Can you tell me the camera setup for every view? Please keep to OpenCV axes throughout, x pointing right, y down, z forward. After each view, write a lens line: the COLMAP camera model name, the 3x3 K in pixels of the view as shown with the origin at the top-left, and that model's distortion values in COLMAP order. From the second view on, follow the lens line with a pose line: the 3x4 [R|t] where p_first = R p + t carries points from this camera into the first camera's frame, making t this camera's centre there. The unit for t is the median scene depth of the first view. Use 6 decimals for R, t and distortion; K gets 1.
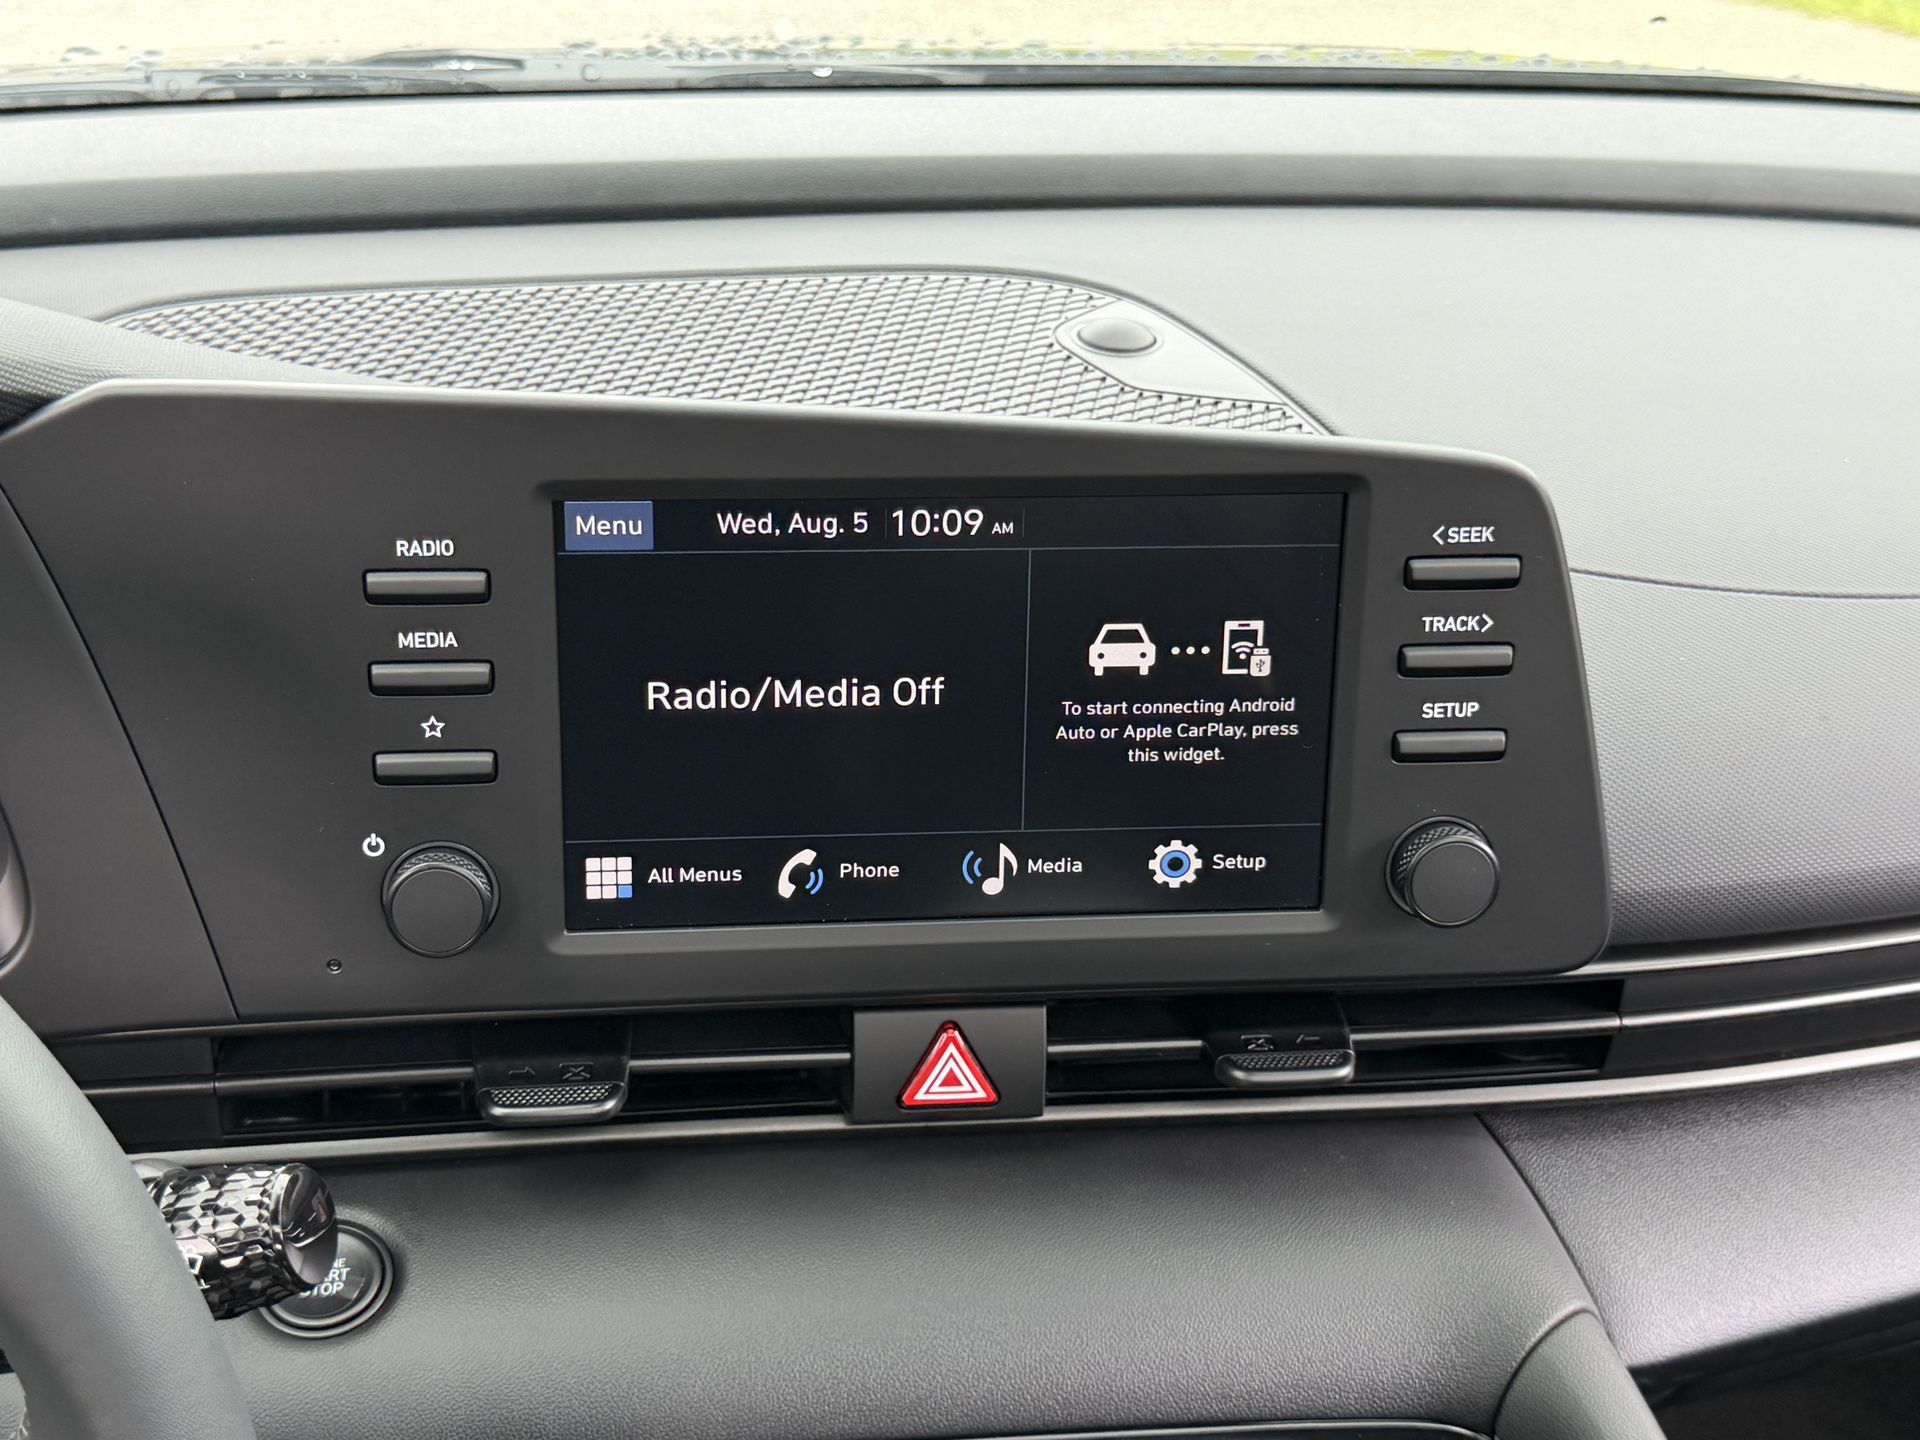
lens RADIAL K [[2576.5, 0, 947.2], [0, 2576.5, 714.5], [0, 0, 1]] dist [0.089445, 0.000000]
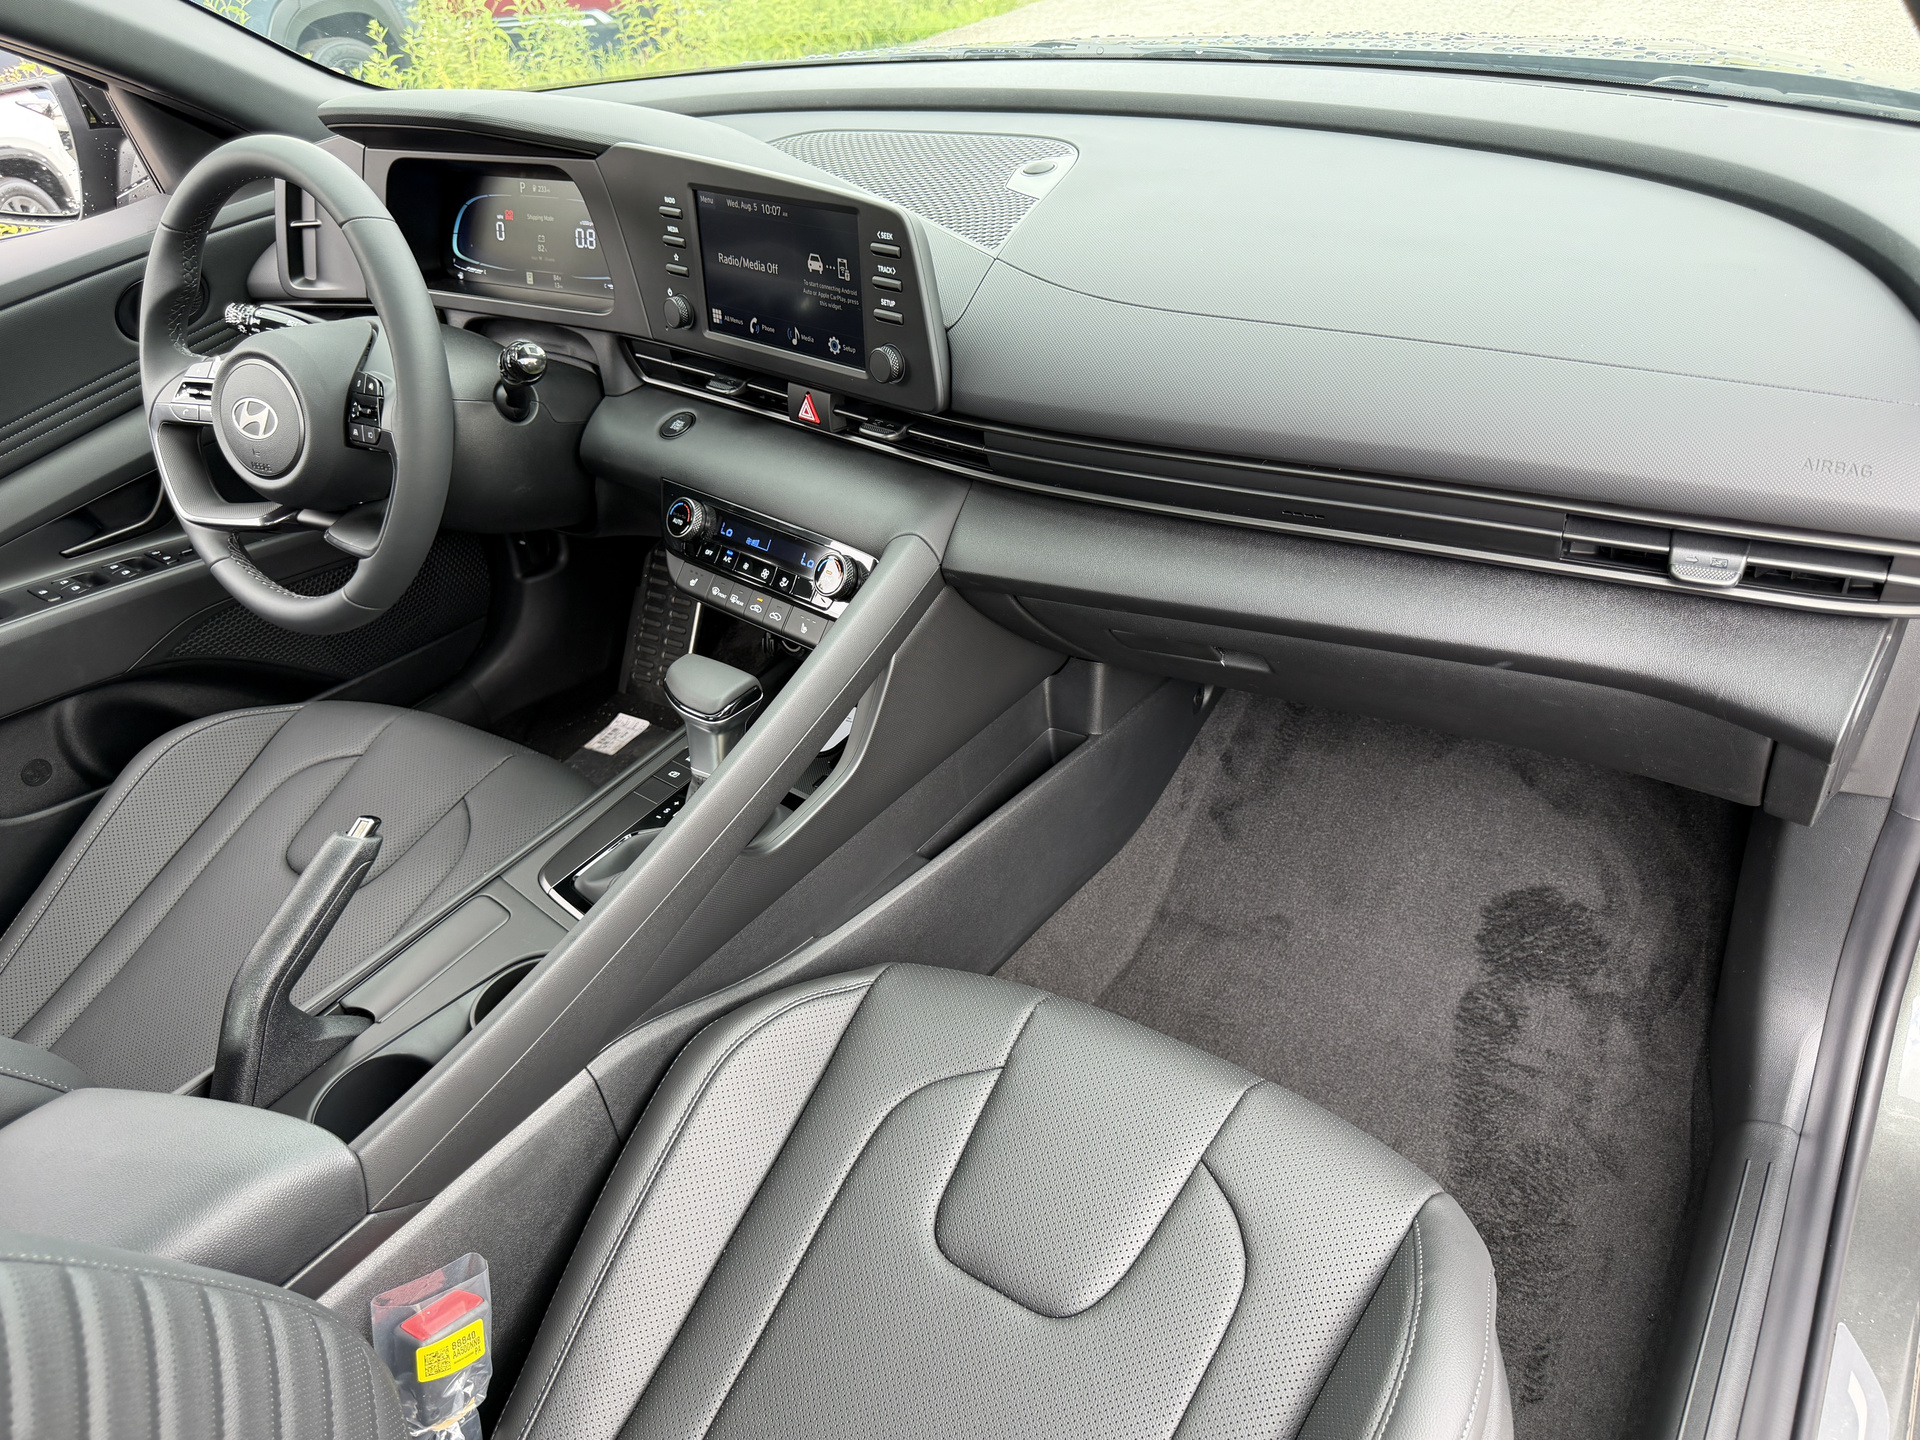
lens RADIAL K [[1383.5, 0, 978.2], [0, 1383.5, 727.8], [0, 0, 1]] dist [0.039393, -0.020908]
pose [[0.640523, 0.352900, -0.682050, 1.435575], [-0.199117, 0.934102, 0.296321, -0.036508], [0.741676, -0.053993, 0.668582, 0.034411]]
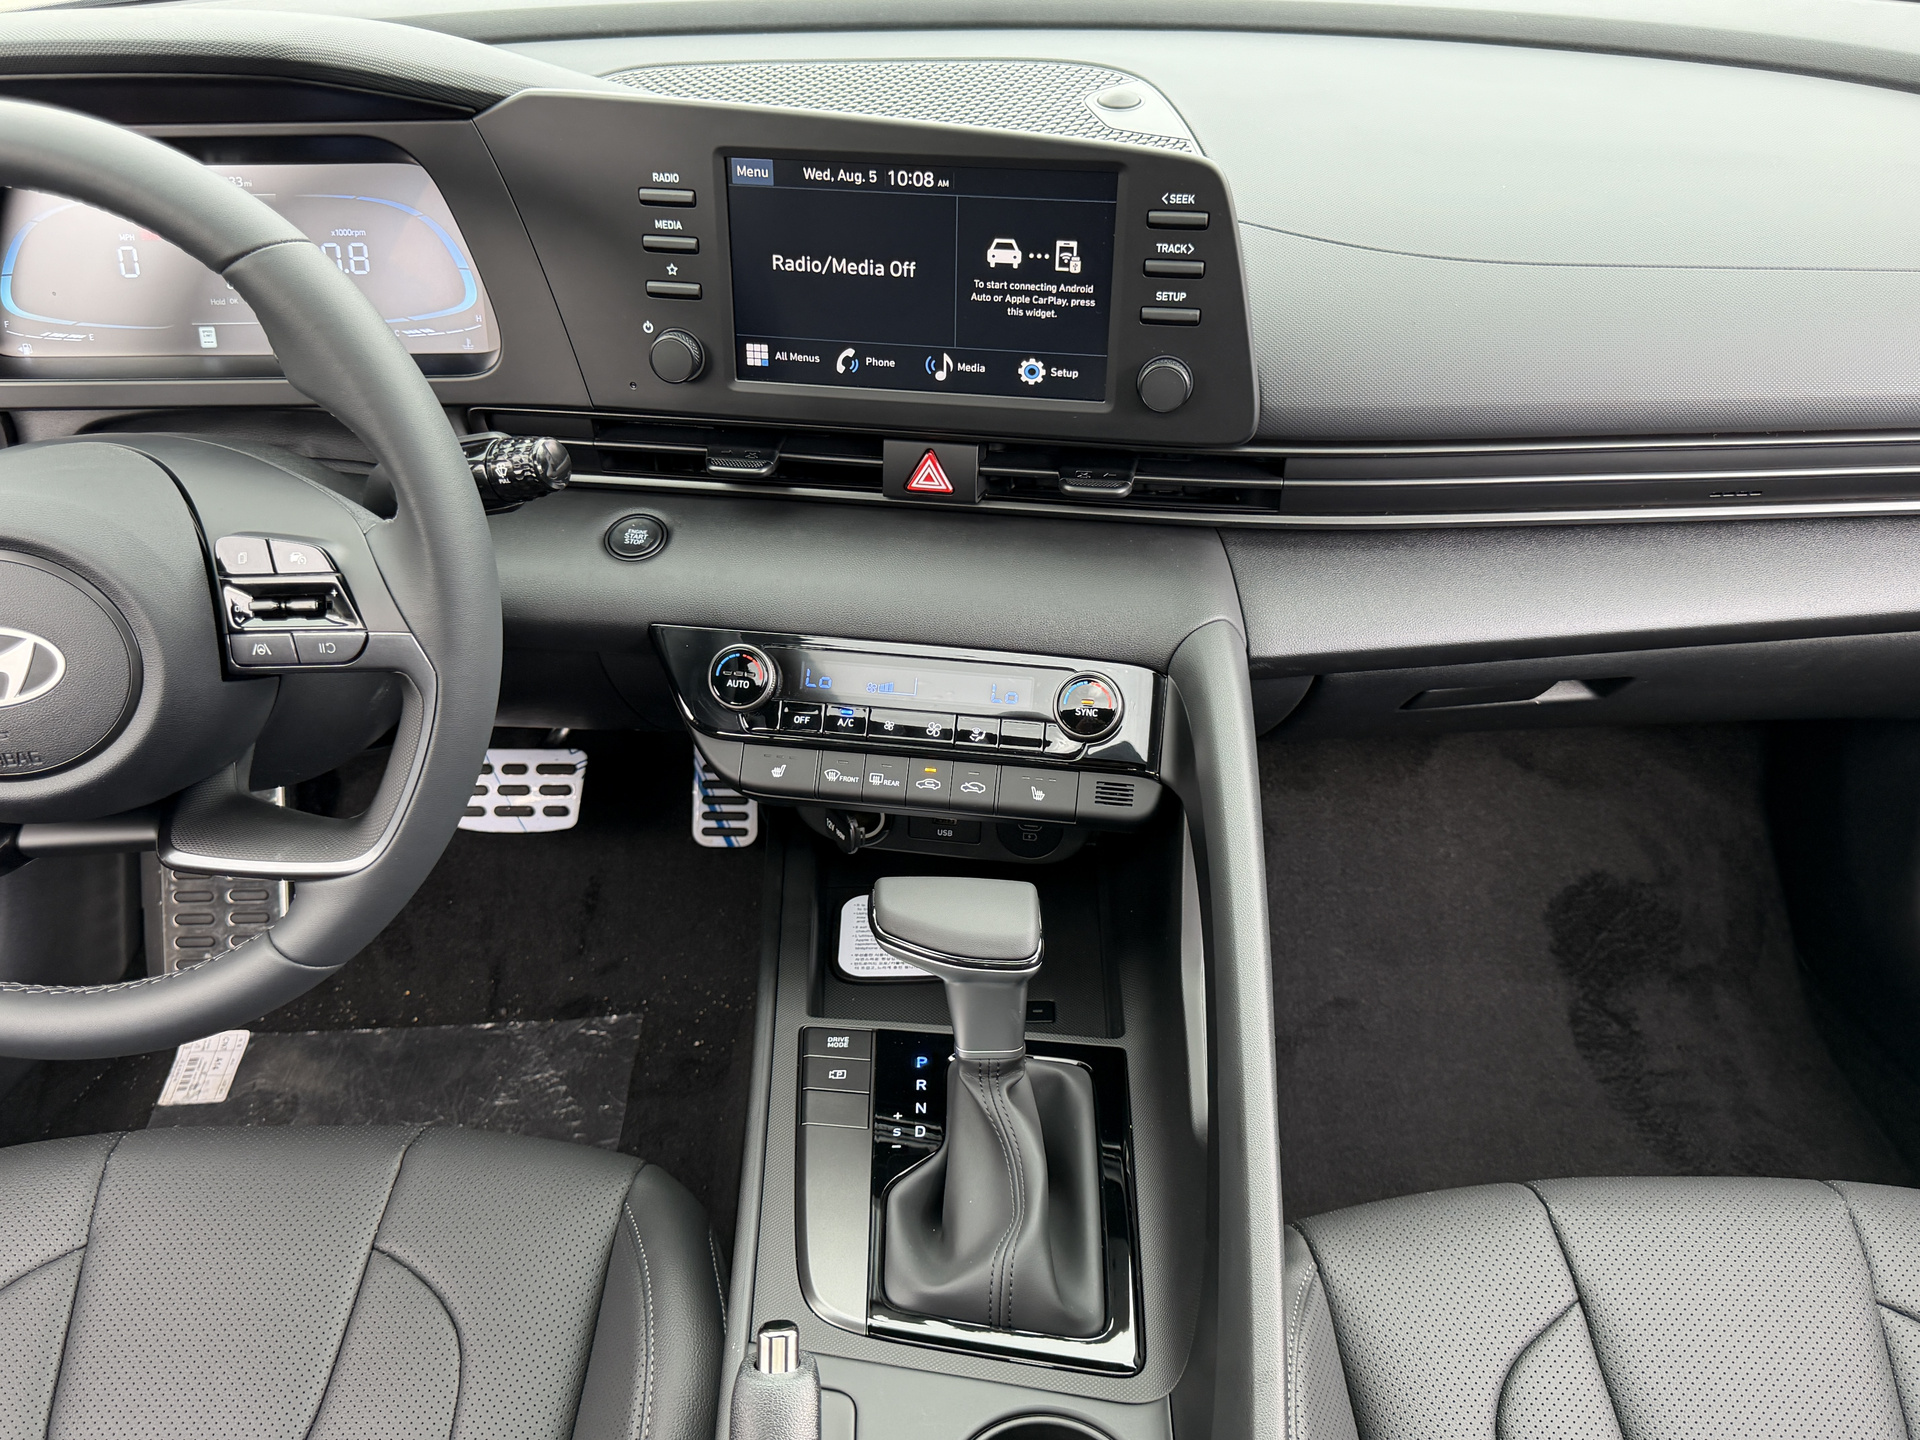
lens RADIAL K [[1659.4, 0, 958.7], [0, 1659.4, 740.9], [0, 0, 1]] dist [0.120019, -0.203169]
pose [[0.959131, 0.126896, -0.252913, 0.395294], [-0.078584, 0.978099, 0.192734, 0.093094], [0.271832, -0.164983, 0.948097, -0.279286]]
